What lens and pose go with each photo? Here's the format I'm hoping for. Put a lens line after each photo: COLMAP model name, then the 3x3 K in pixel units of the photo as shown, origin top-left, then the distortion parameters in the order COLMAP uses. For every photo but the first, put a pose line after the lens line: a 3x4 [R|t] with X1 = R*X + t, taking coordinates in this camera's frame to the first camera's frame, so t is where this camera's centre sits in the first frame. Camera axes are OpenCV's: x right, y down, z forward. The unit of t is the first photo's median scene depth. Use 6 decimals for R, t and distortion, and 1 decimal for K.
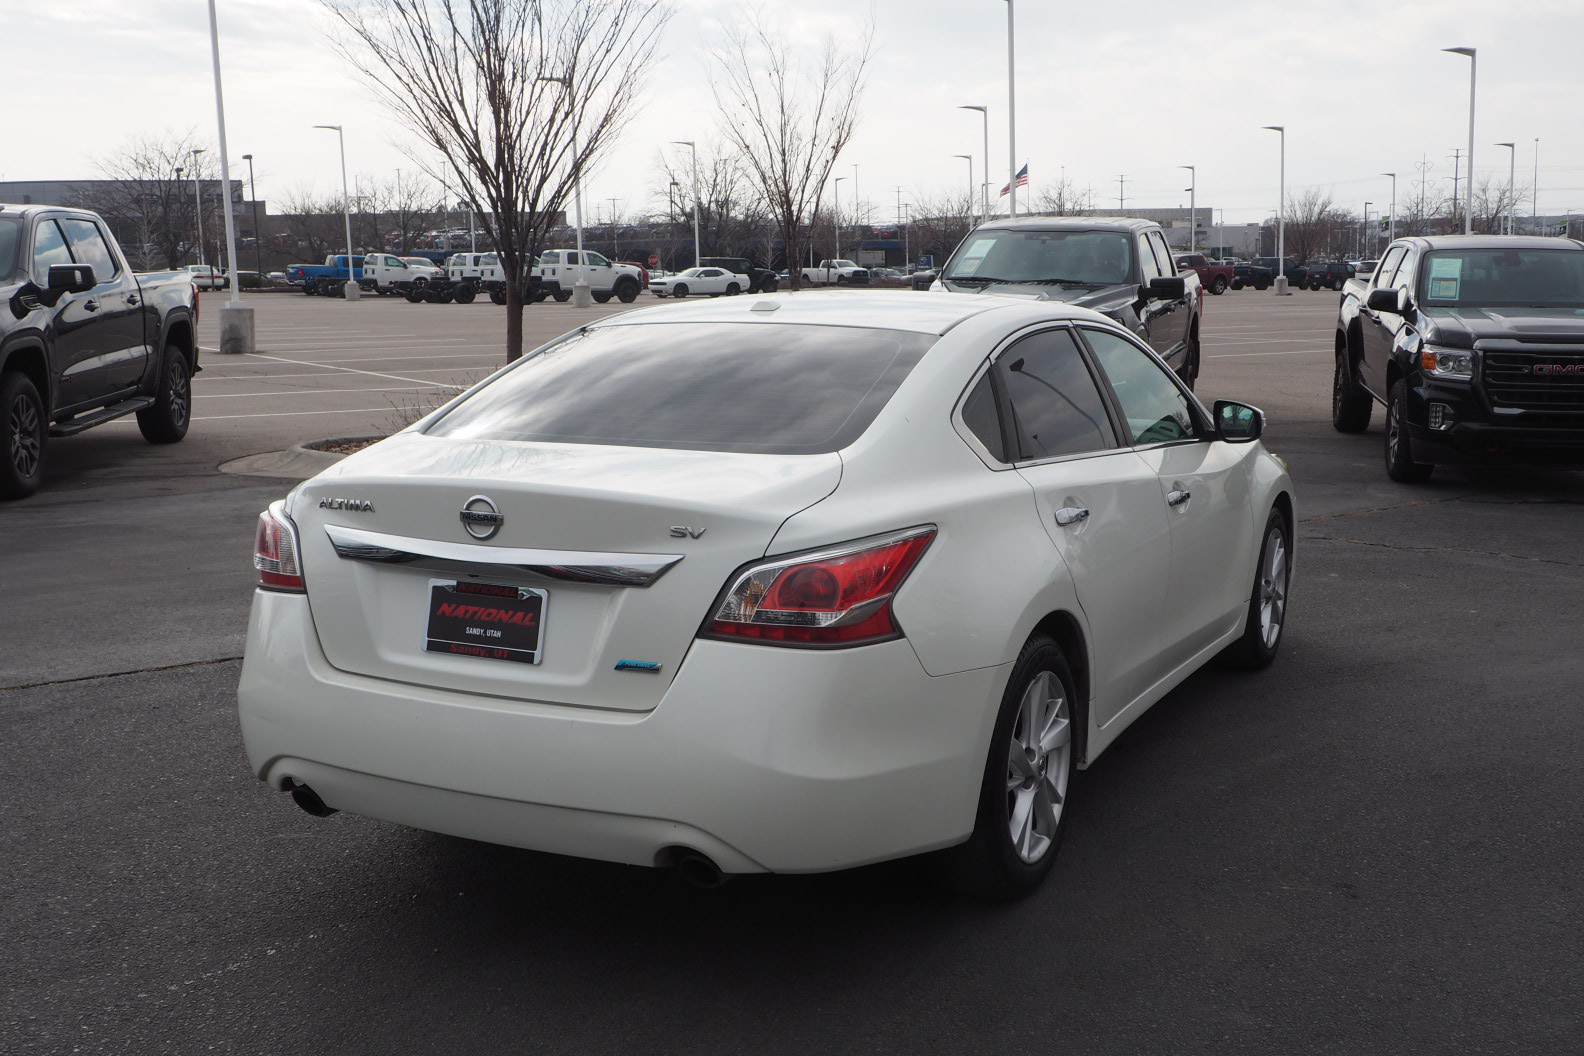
lens RADIAL K [[1734.6, 0, 787.6], [0, 1734.6, 530.1], [0, 0, 1]] dist [0.004107, 0.000000]
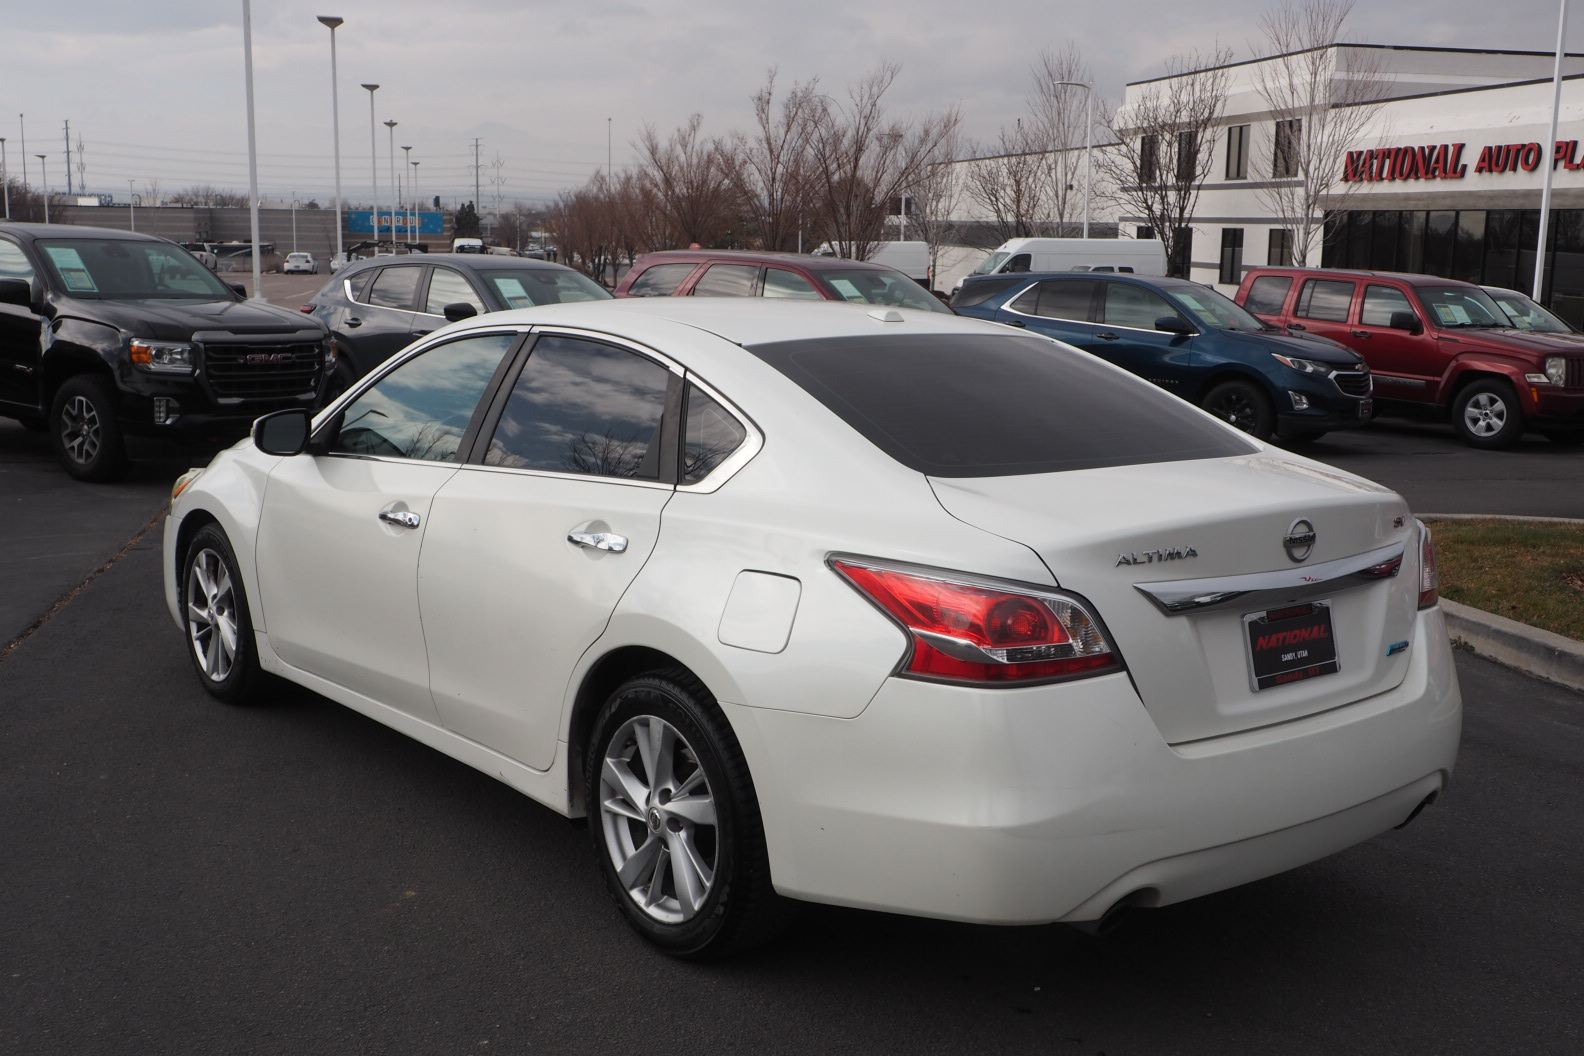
lens RADIAL K [[1734.6, 0, 787.8], [0, 1734.6, 530.1], [0, 0, 1]] dist [0.004107, 0.000000]
pose [[0.385676, -0.128405, 0.913655, -0.406534], [0.117975, 0.989003, 0.089194, -0.046028], [-0.915061, 0.073389, 0.396583, 0.299857]]
